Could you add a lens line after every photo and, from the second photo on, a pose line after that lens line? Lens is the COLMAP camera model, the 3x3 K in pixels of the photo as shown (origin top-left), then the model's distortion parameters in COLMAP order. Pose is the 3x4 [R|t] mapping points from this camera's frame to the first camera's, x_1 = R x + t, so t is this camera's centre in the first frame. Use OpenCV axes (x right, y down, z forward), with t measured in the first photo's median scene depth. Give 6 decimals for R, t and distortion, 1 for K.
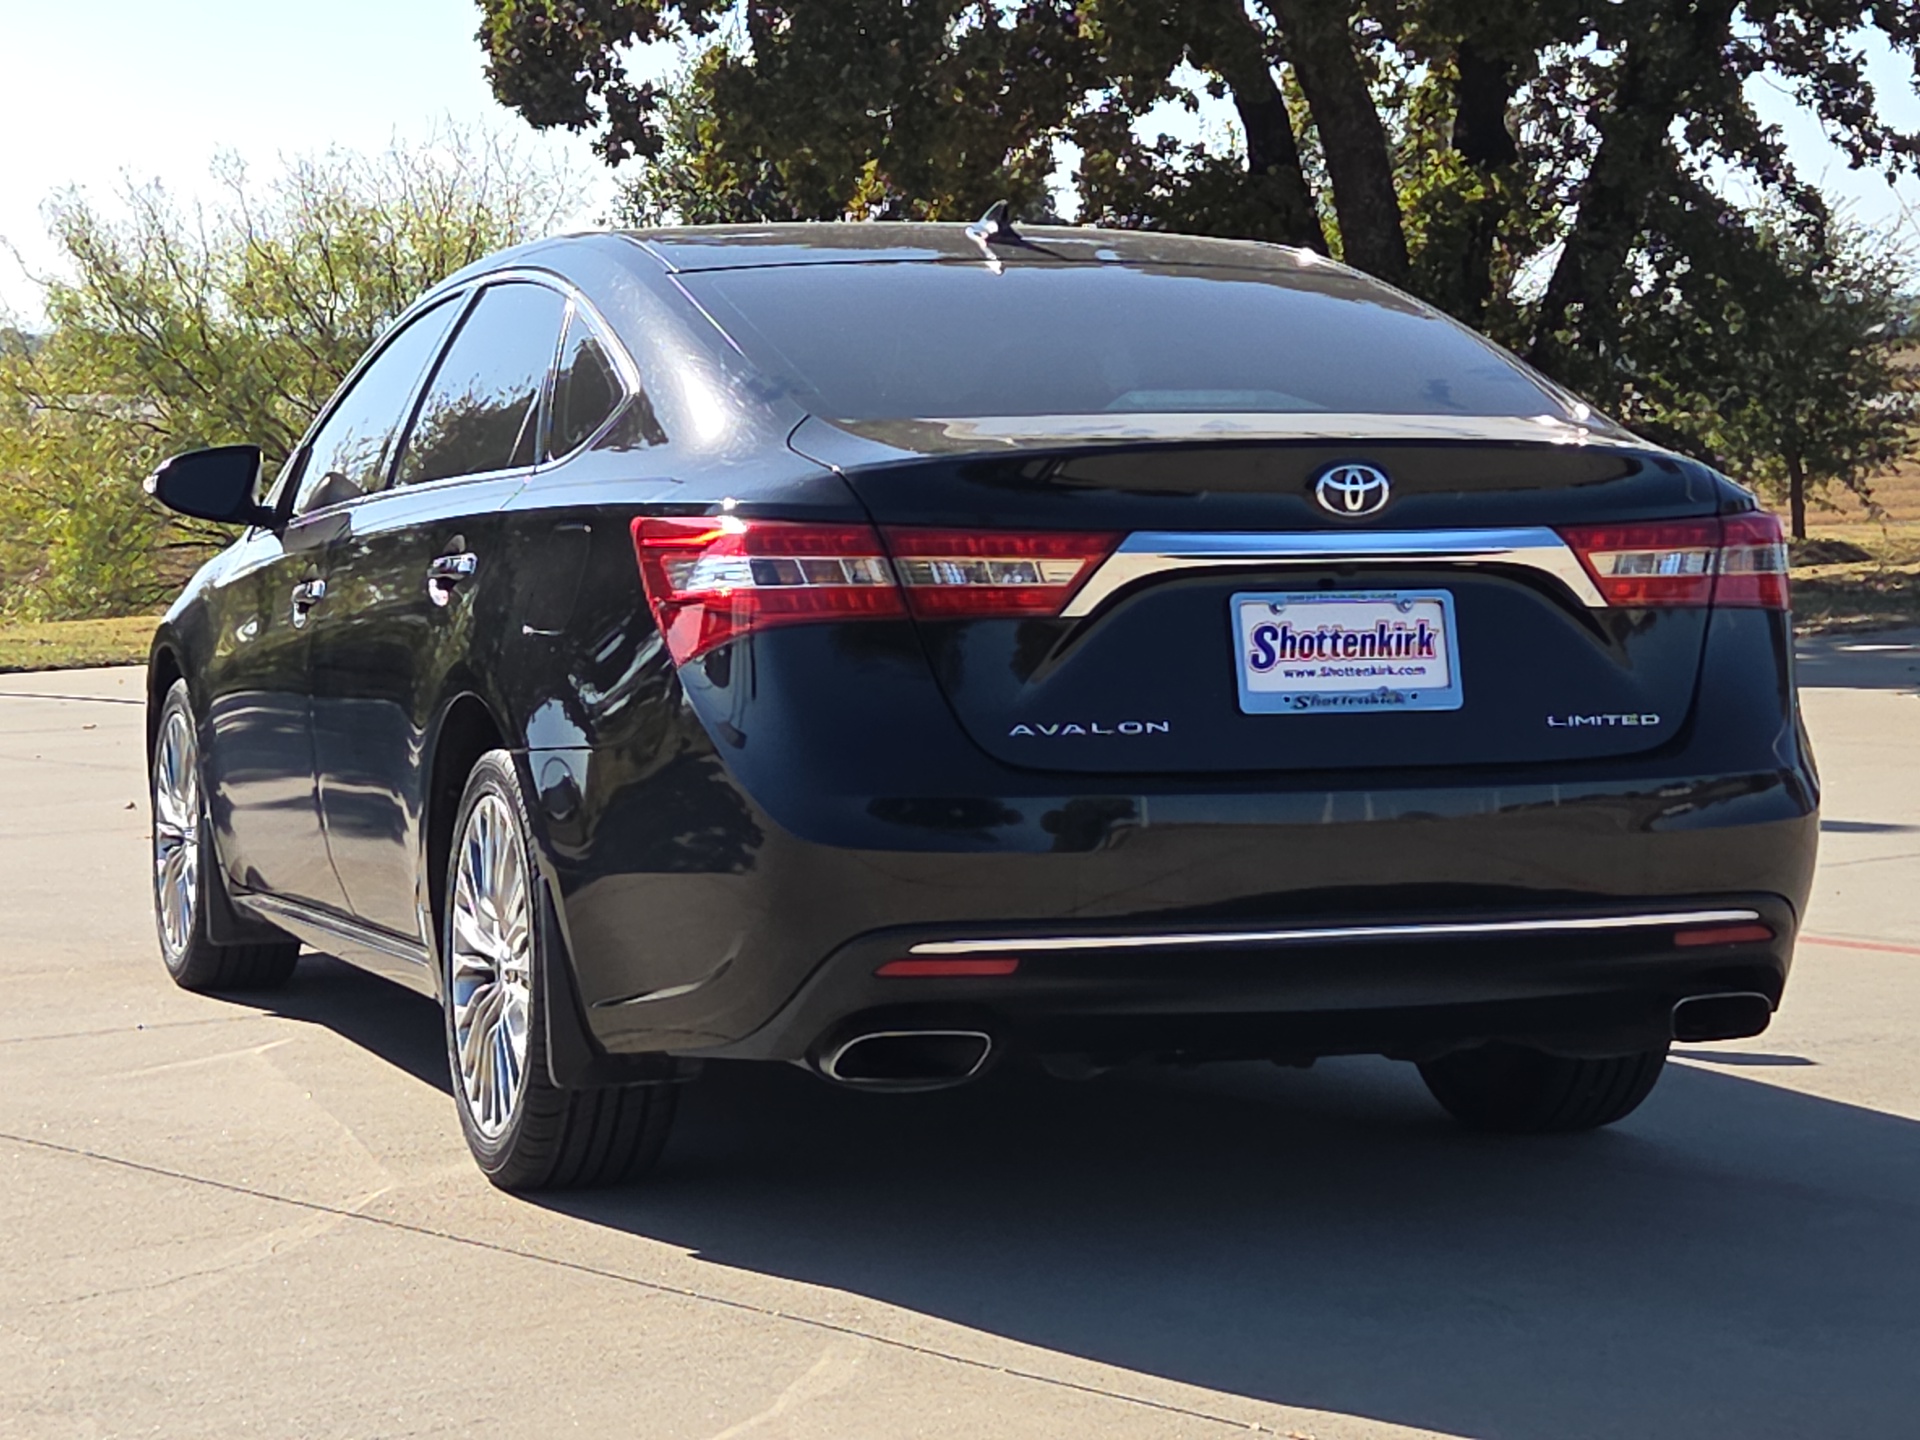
lens RADIAL K [[5366.7, 0, 959.5], [0, 5366.7, 714.9], [0, 0, 1]] dist [-0.344816, 0.000000]
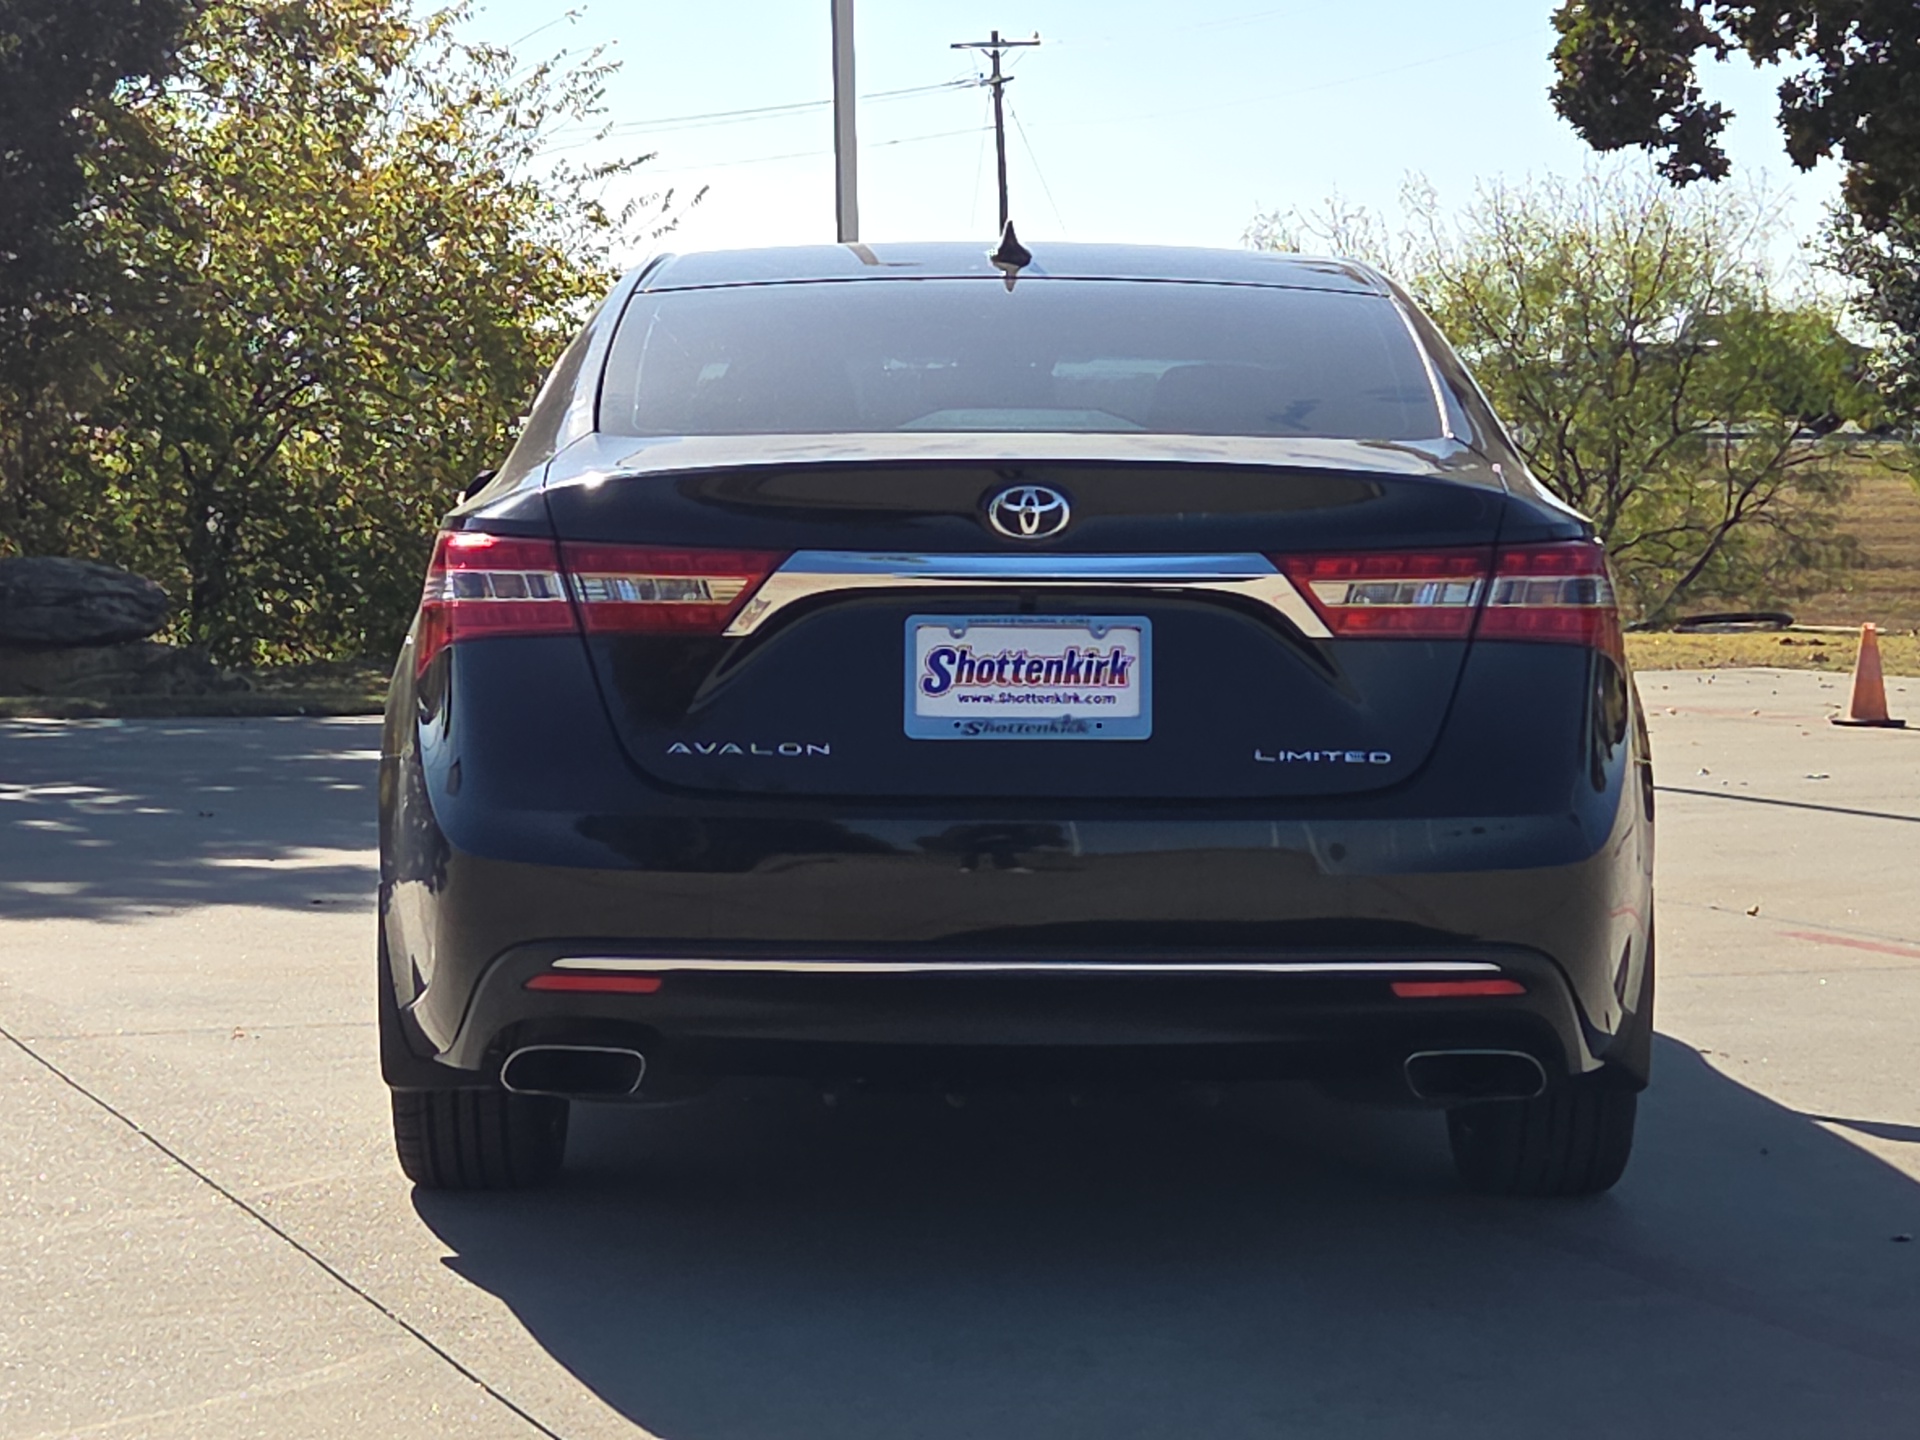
lens RADIAL K [[5366.7, 0, 960.9], [0, 5366.7, 717.3], [0, 0, 1]] dist [-0.344816, 0.000000]
pose [[0.946555, 0.026388, -0.321460, 0.373441], [-0.027194, 0.999628, 0.001983, -0.006204], [0.321393, 0.006865, 0.946921, 0.072389]]
